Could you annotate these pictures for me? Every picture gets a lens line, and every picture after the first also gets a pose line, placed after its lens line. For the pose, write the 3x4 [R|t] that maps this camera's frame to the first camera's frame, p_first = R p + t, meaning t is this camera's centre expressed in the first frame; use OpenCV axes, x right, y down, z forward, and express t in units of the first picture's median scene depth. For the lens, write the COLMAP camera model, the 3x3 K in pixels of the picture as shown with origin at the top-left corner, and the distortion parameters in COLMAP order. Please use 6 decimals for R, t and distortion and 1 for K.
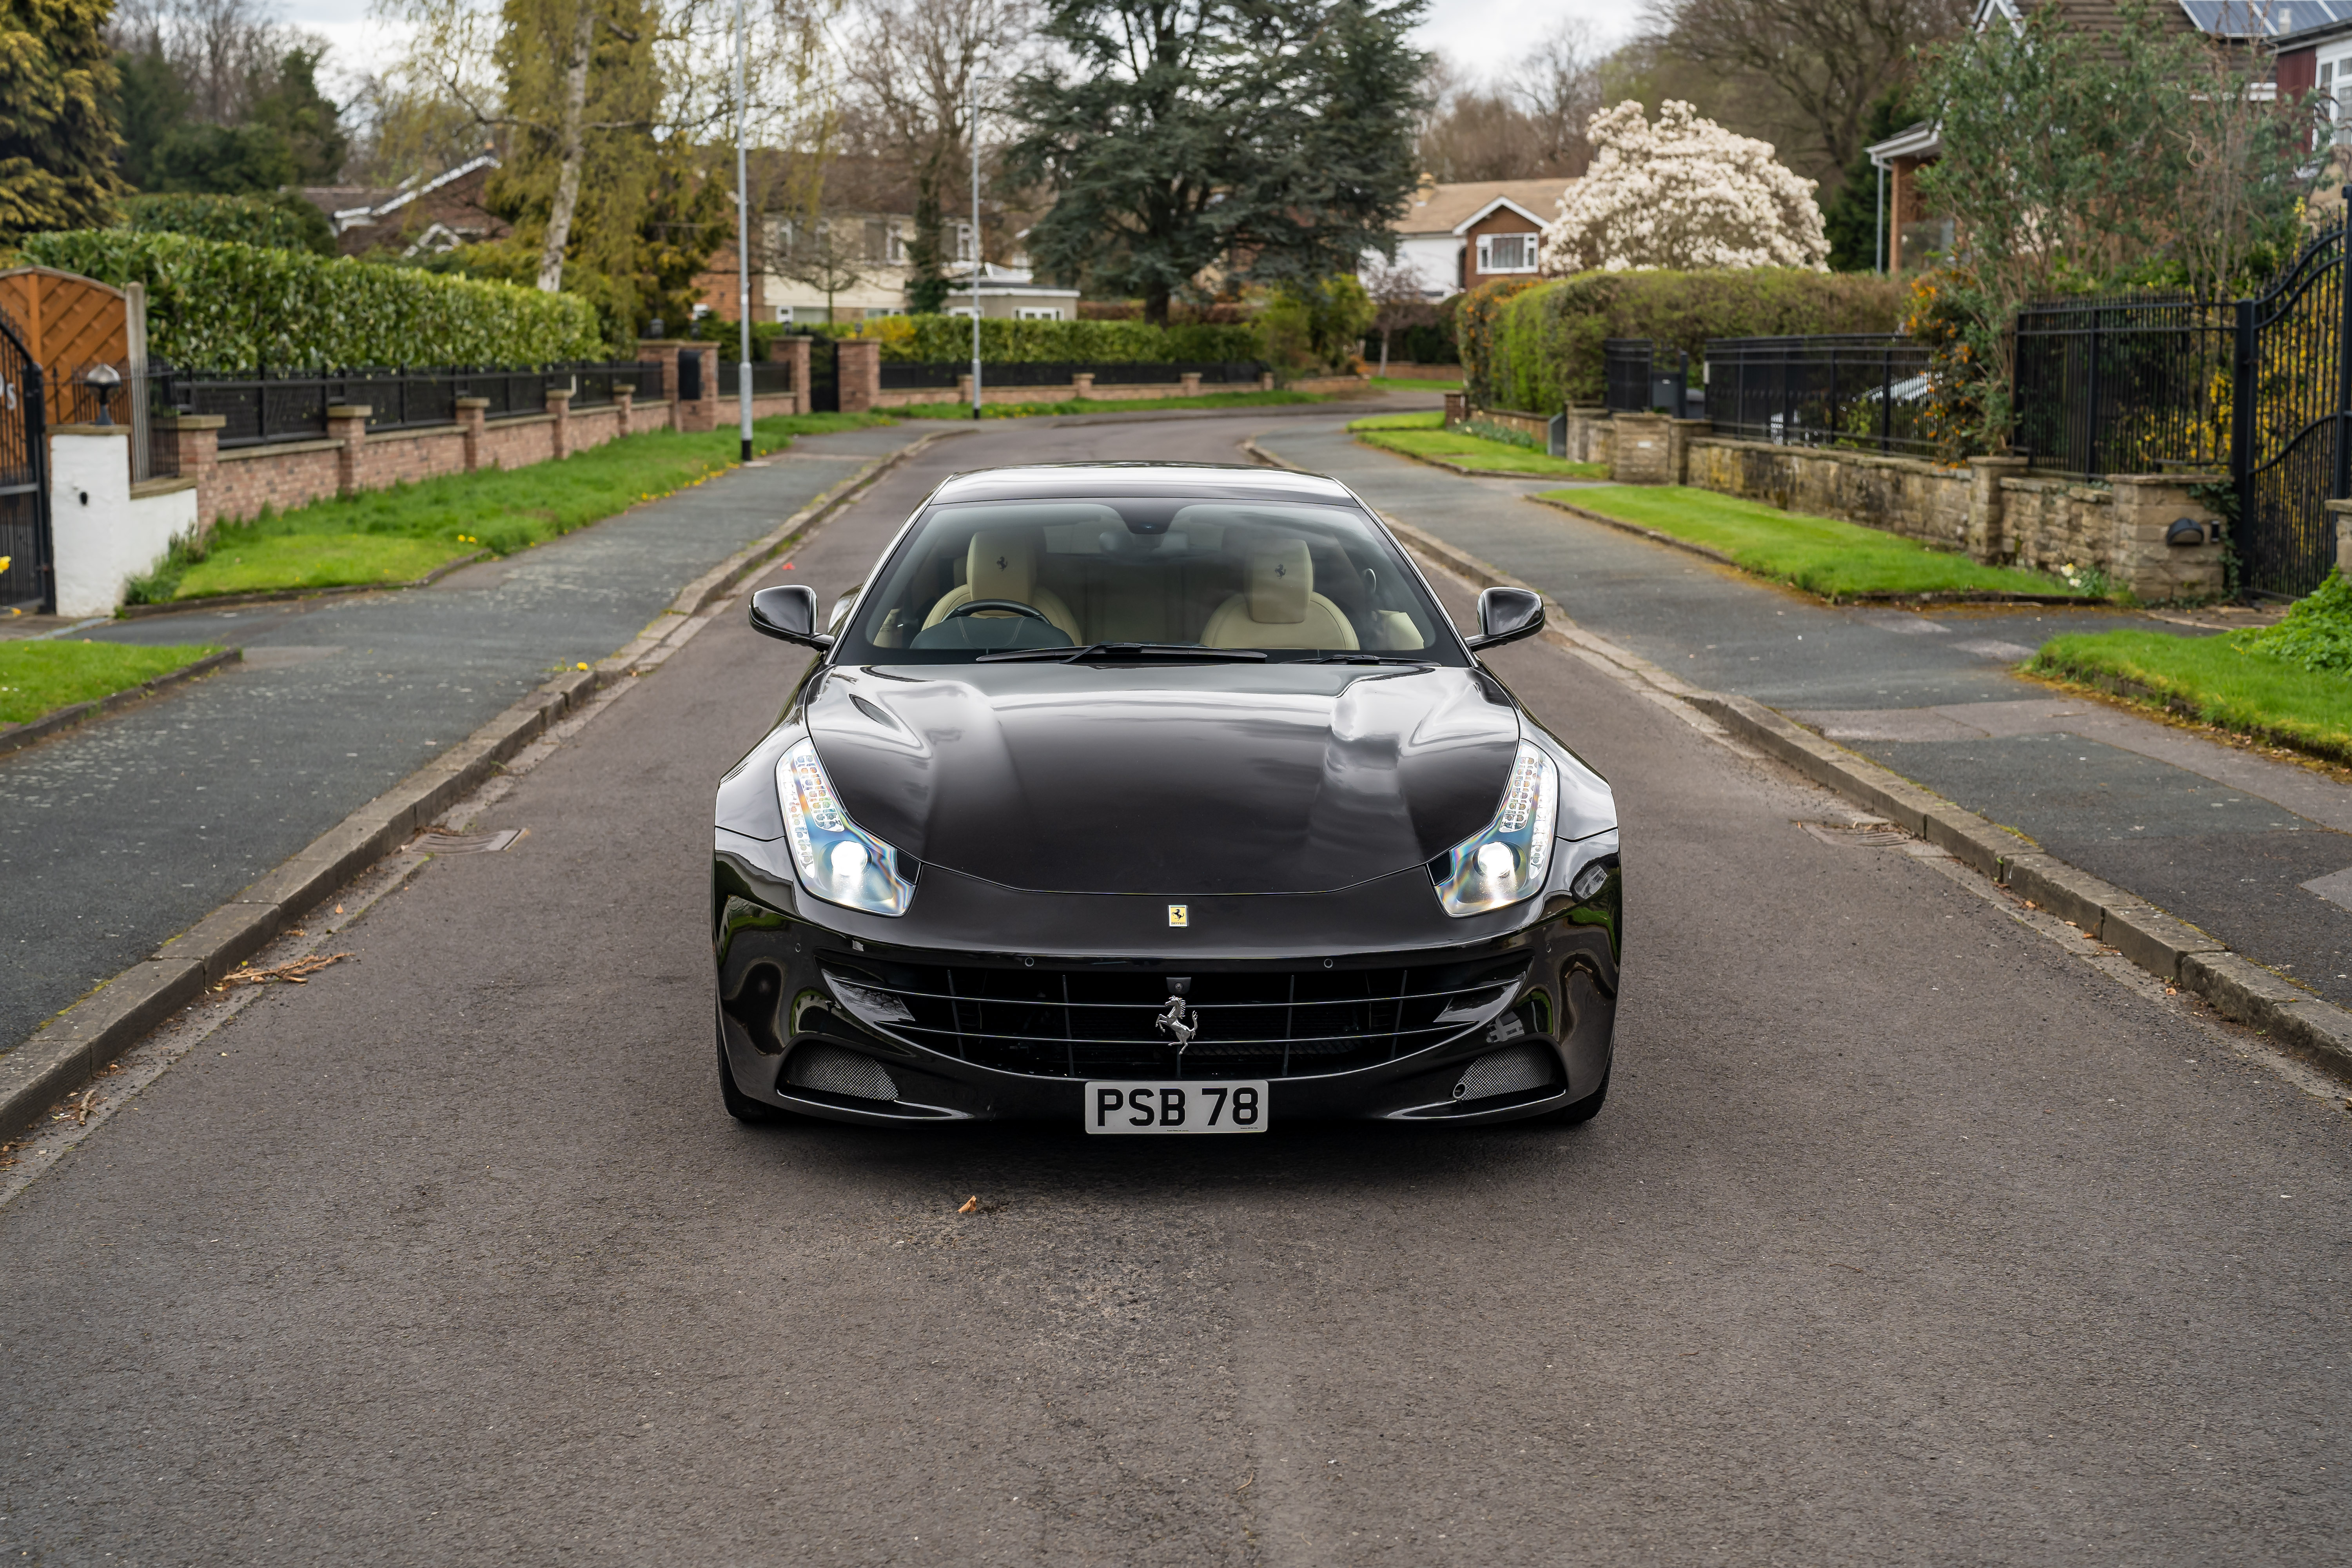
lens RADIAL K [[3245.3, 0, 1181.2], [0, 3245.3, 758.8], [0, 0, 1]] dist [0.006217, 0.003859]
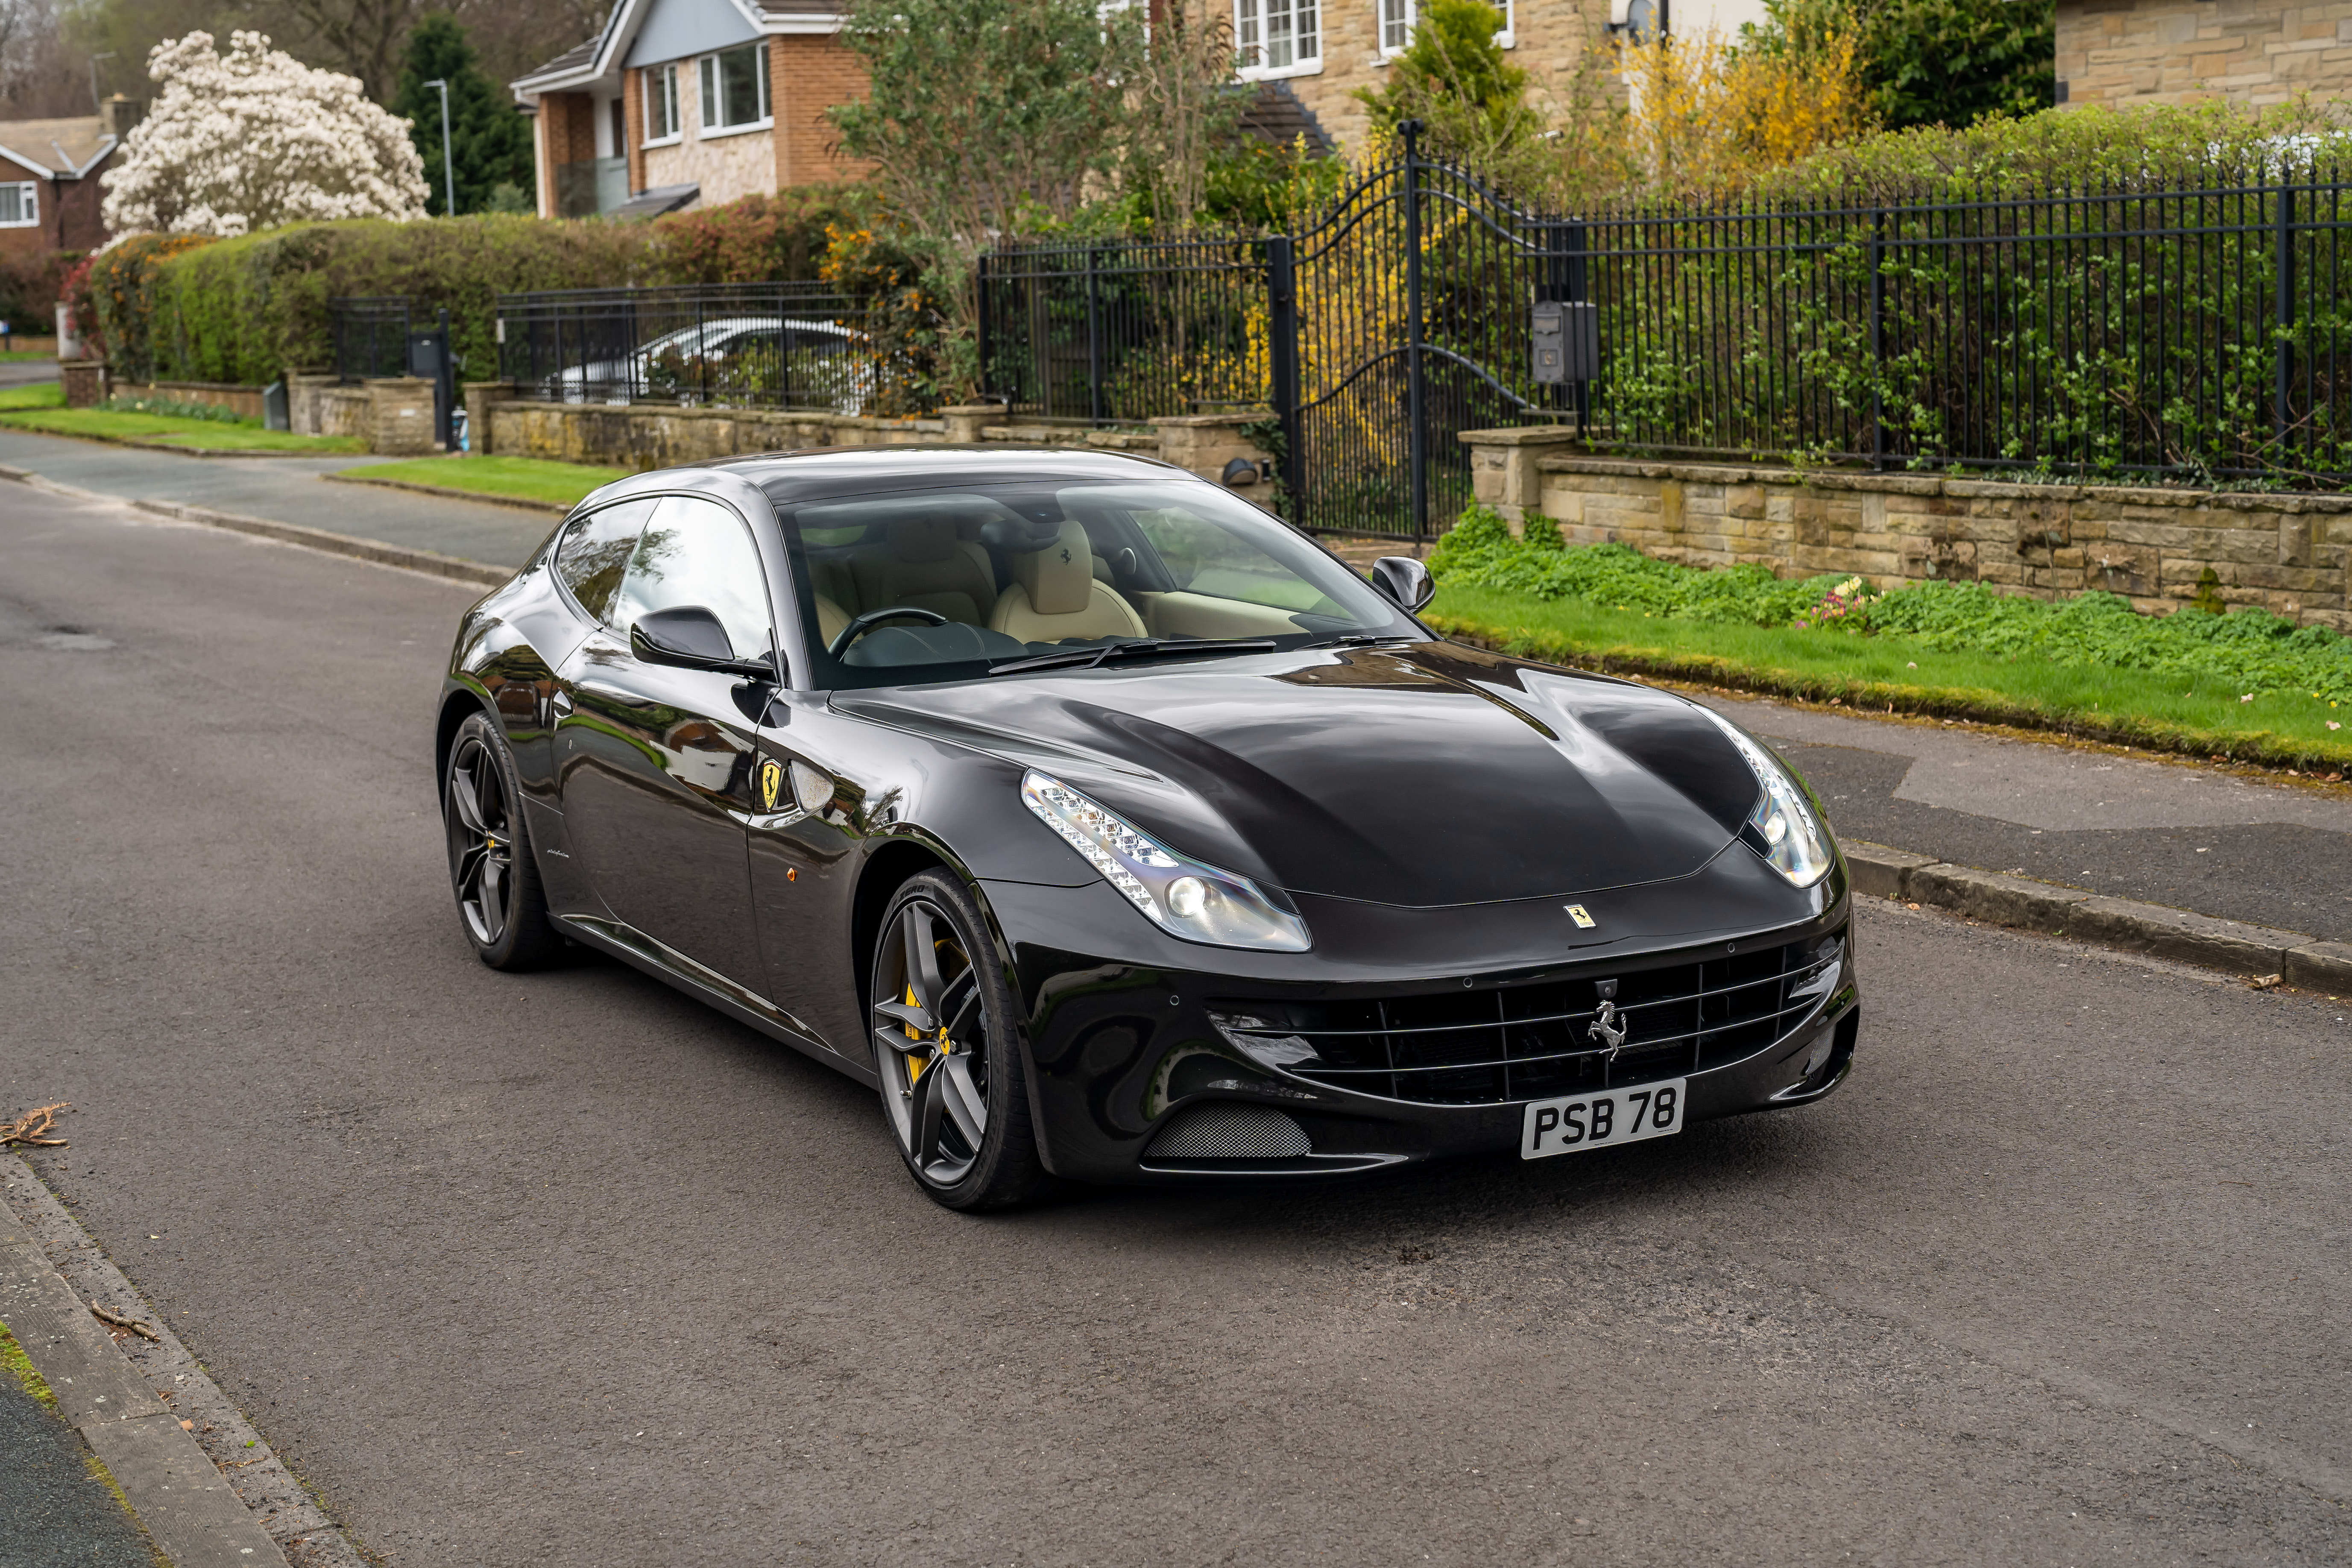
lens RADIAL K [[3524.6, 0, 1184.2], [0, 3524.6, 727.8], [0, 0, 1]] dist [-0.001375, 0.060852]
pose [[0.898714, -0.085091, 0.430201, -0.166245], [0.087053, 0.996088, 0.015163, -0.009633], [-0.429809, 0.023823, 0.902606, 0.039424]]
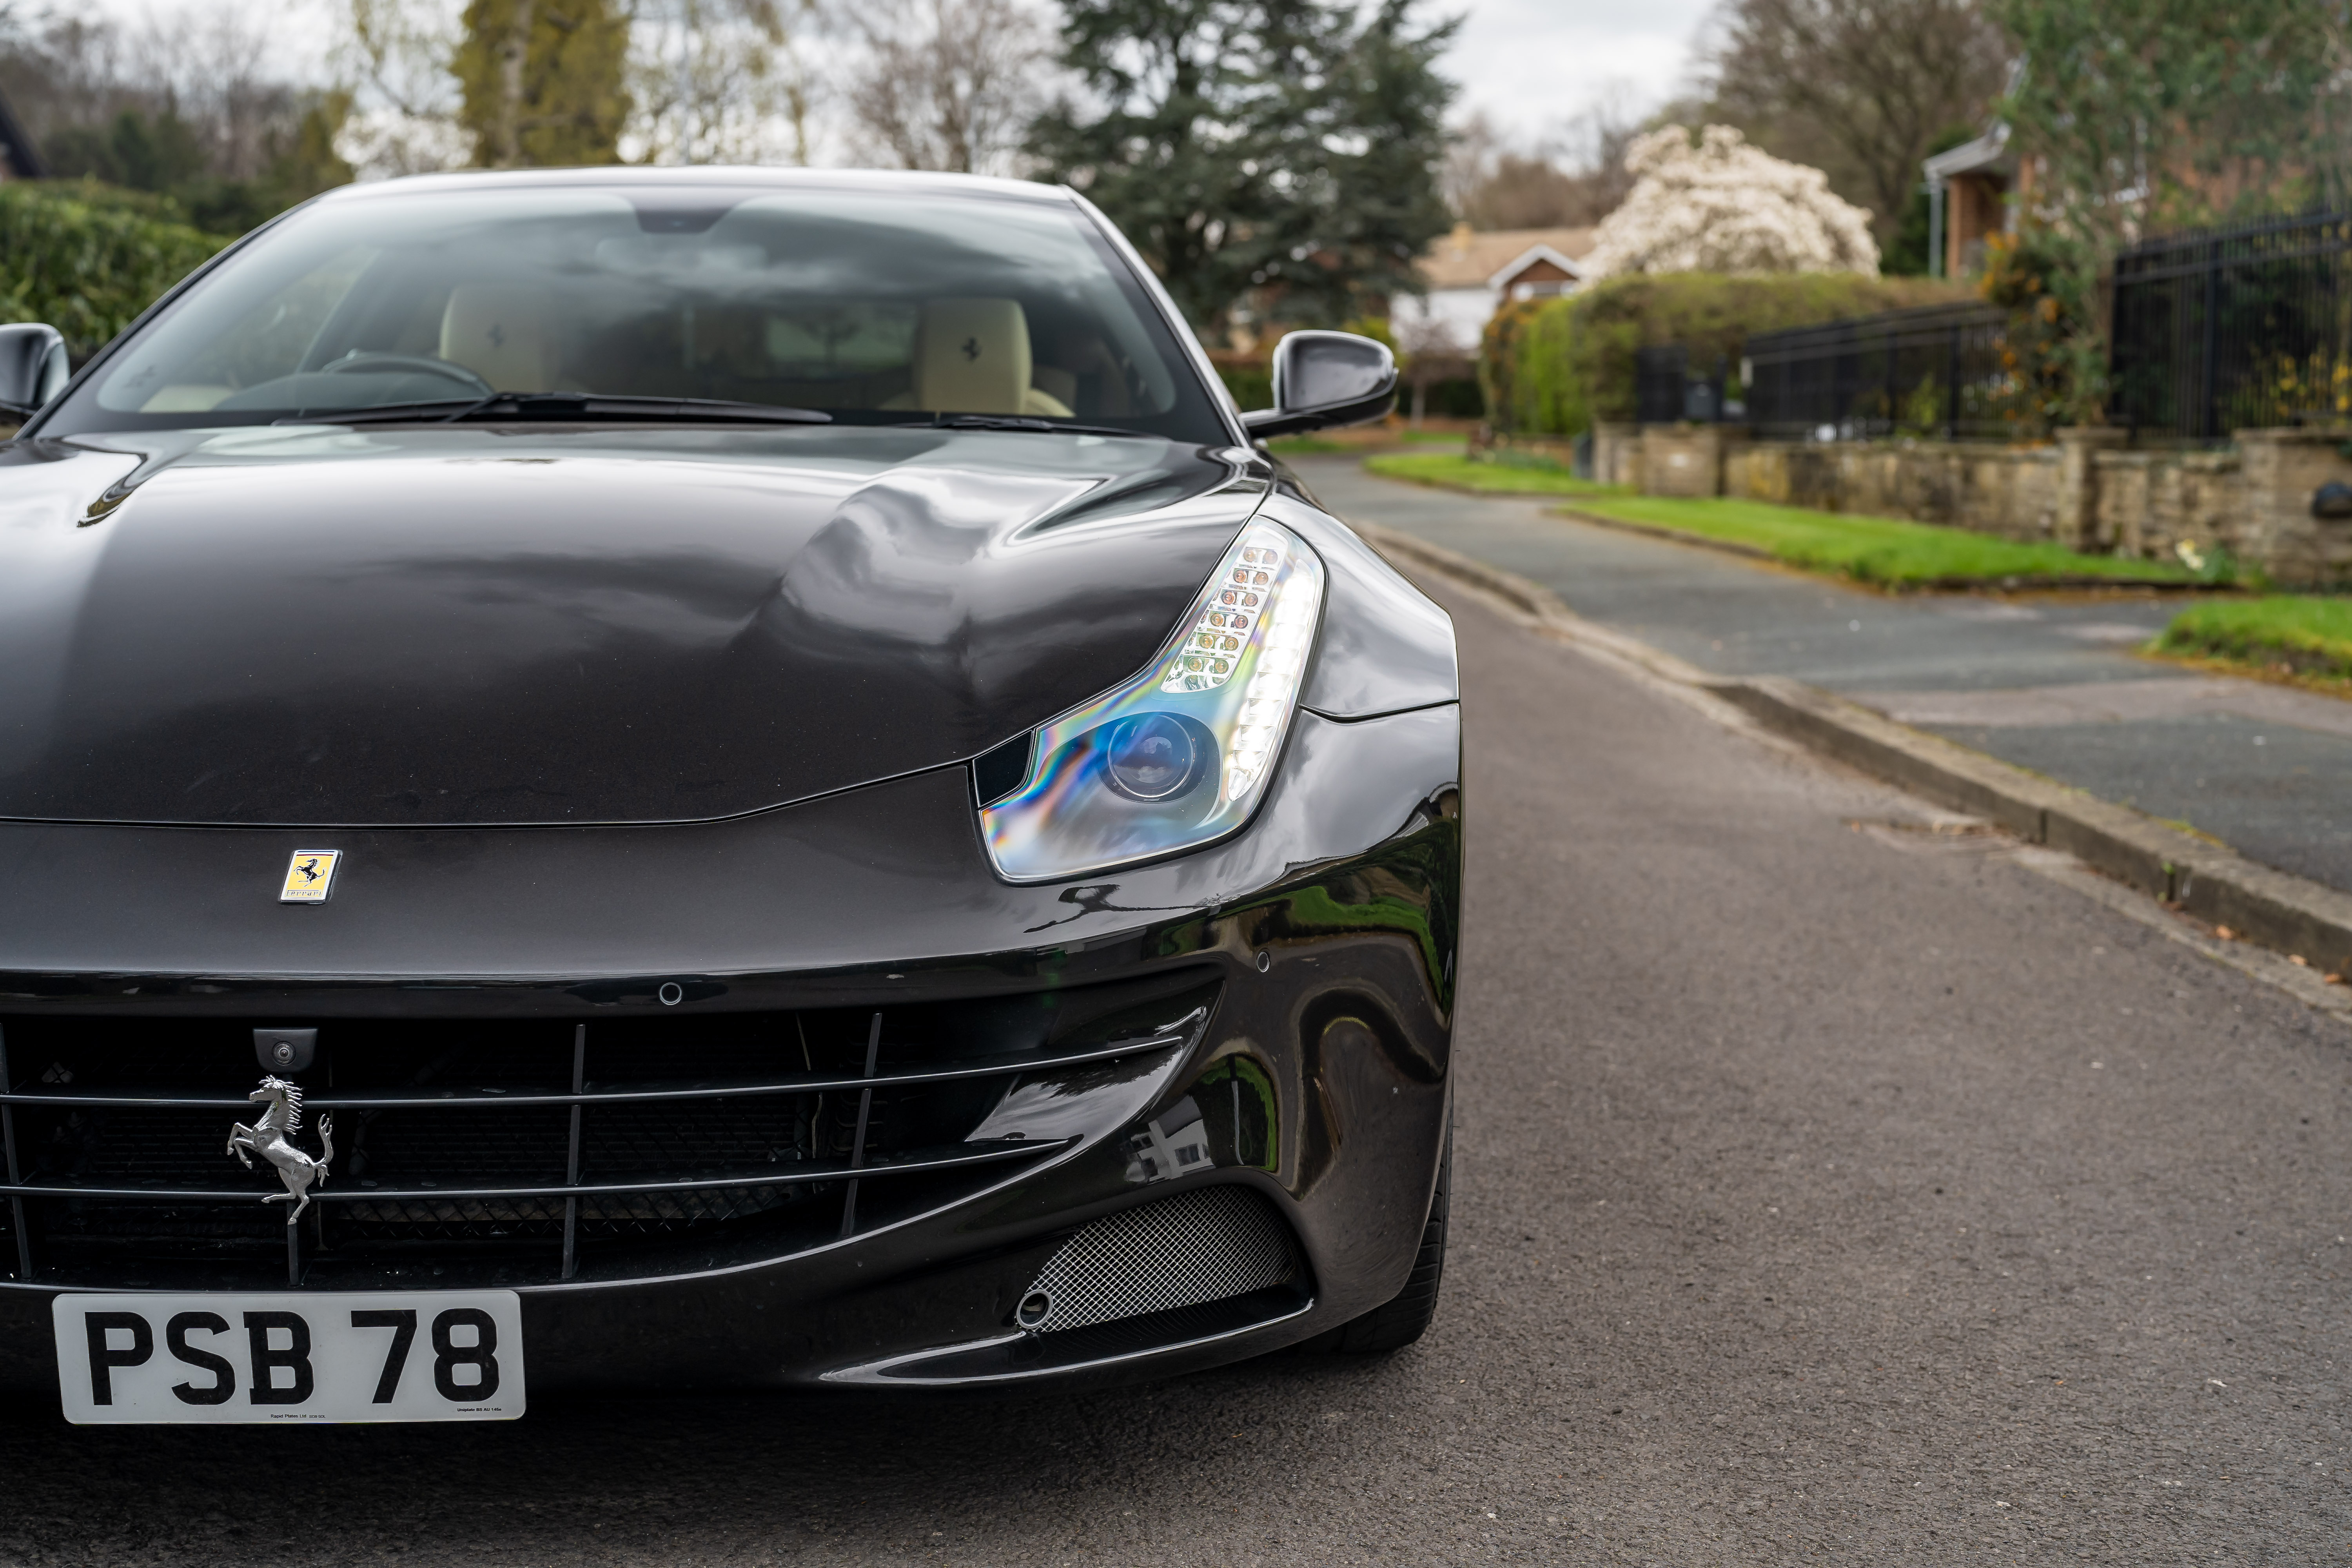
lens RADIAL K [[3245.3, 0, 1181.2], [0, 3245.3, 758.8], [0, 0, 1]] dist [0.006217, 0.003859]
pose [[0.999874, 0.000695, -0.015861, 0.034991], [-0.001079, 0.999705, -0.024253, 0.013427], [0.015840, 0.024267, 0.999580, 0.185444]]
